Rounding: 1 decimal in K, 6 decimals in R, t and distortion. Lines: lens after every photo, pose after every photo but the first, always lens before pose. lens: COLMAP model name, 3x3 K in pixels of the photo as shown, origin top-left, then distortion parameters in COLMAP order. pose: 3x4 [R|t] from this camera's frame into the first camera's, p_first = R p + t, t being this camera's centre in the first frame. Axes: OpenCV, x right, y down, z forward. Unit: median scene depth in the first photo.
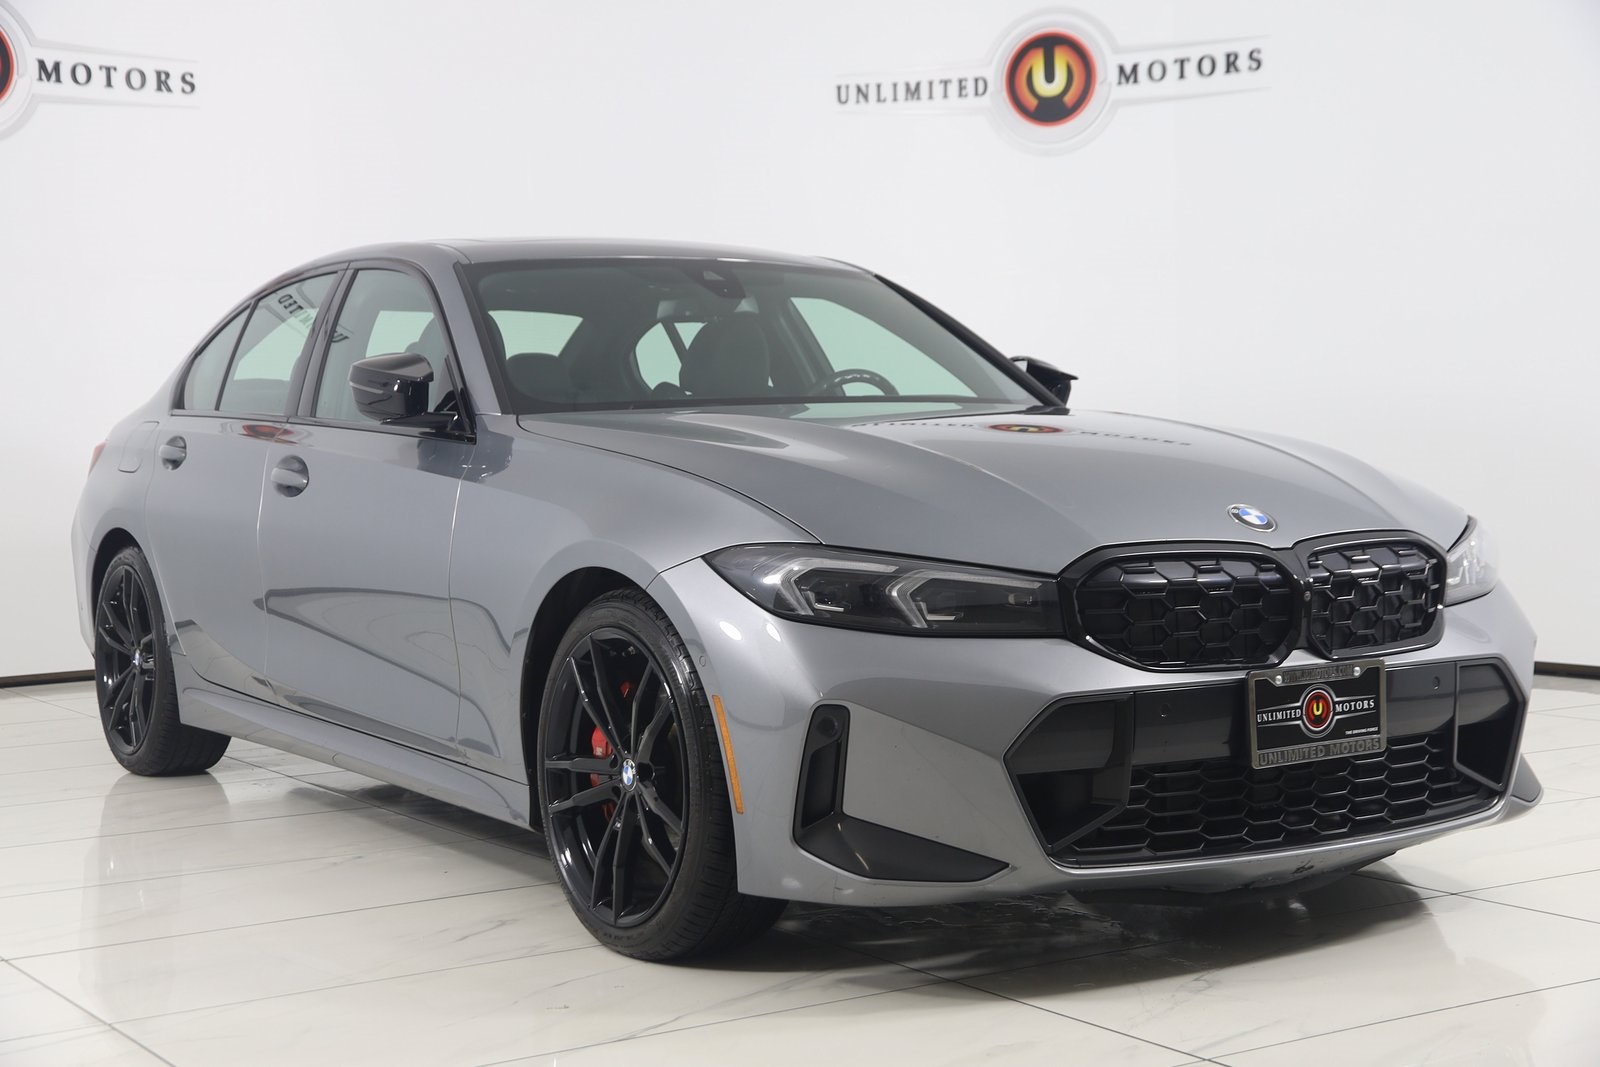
lens RADIAL K [[2364.1, 0, 800.0], [0, 2364.1, 533.5], [0, 0, 1]] dist [0.123064, 0.050533]
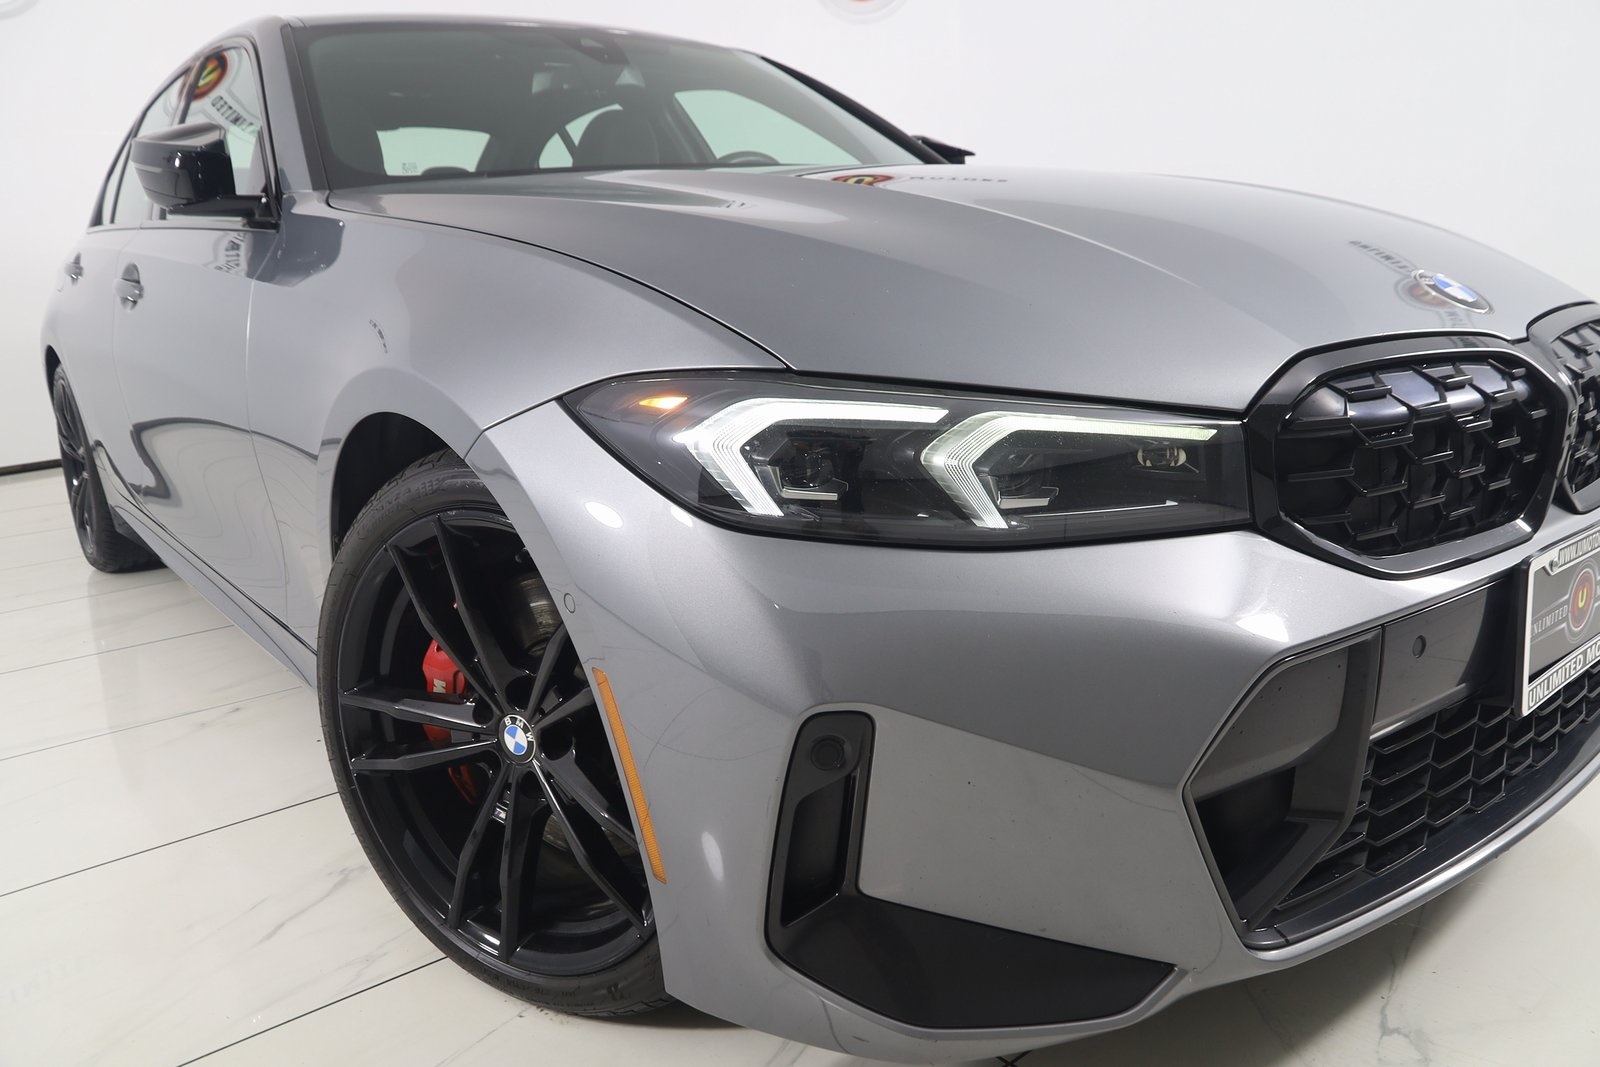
lens RADIAL K [[1191.9, 0, 800.0], [0, 1191.9, 533.5], [0, 0, 1]] dist [-0.076404, 0.072321]
pose [[0.994155, -0.056733, 0.091855, -0.013560], [0.038598, 0.981341, 0.188363, -0.008756], [-0.100828, -0.183717, 0.977794, 0.733554]]
